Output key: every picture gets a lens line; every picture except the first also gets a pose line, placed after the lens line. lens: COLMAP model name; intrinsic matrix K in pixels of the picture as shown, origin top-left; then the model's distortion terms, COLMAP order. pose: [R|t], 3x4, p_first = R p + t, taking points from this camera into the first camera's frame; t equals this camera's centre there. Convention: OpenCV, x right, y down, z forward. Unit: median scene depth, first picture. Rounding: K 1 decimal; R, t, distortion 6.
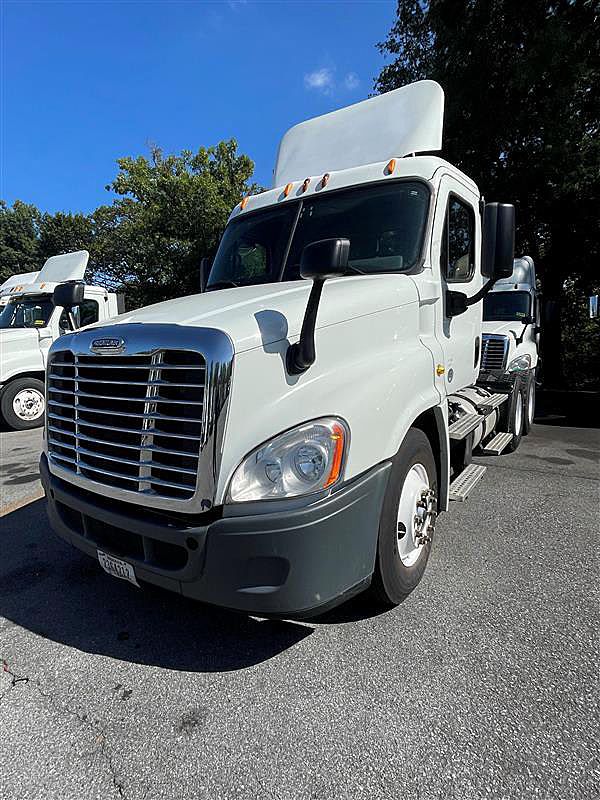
lens RADIAL K [[434.1, 0, 300.0], [0, 434.1, 400.0], [0, 0, 1]] dist [-0.046181, -0.000087]
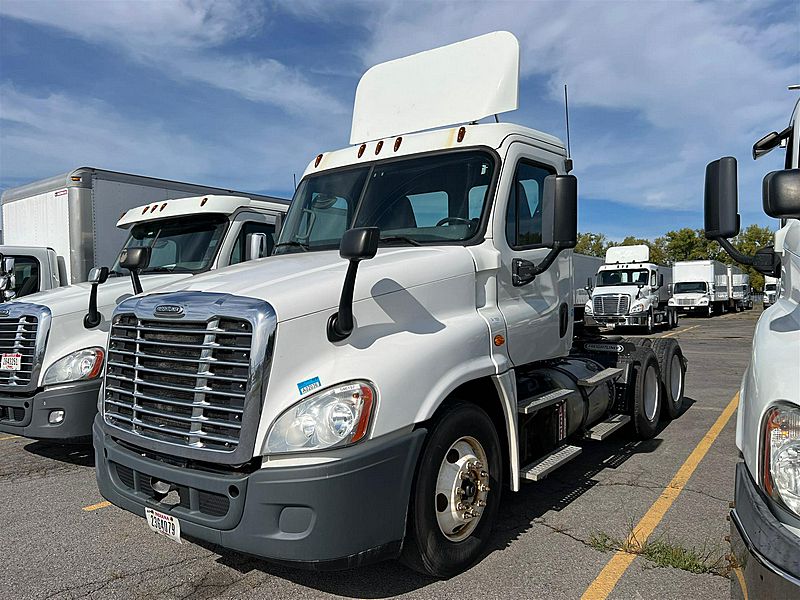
lens RADIAL K [[596.7, 0, 400.0], [0, 596.7, 300.0], [0, 0, 1]] dist [0.005737, -0.094406]
pose [[0.998668, 0.019918, -0.047587, 0.200212], [-0.025920, 0.991301, -0.129039, 0.026534], [0.044603, 0.130101, 0.990497, -0.461455]]
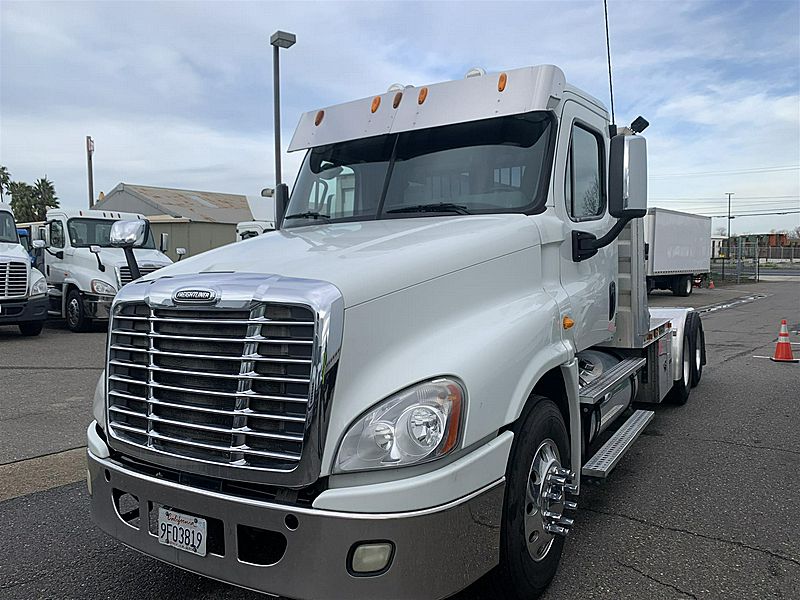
lens RADIAL K [[596.7, 0, 400.0], [0, 596.7, 300.0], [0, 0, 1]] dist [0.005737, -0.094406]
pose [[0.999649, 0.000753, 0.026469, -0.050898], [0.001978, 0.994677, -0.103018, 0.007632], [-0.026406, 0.103035, 0.994327, -0.222226]]
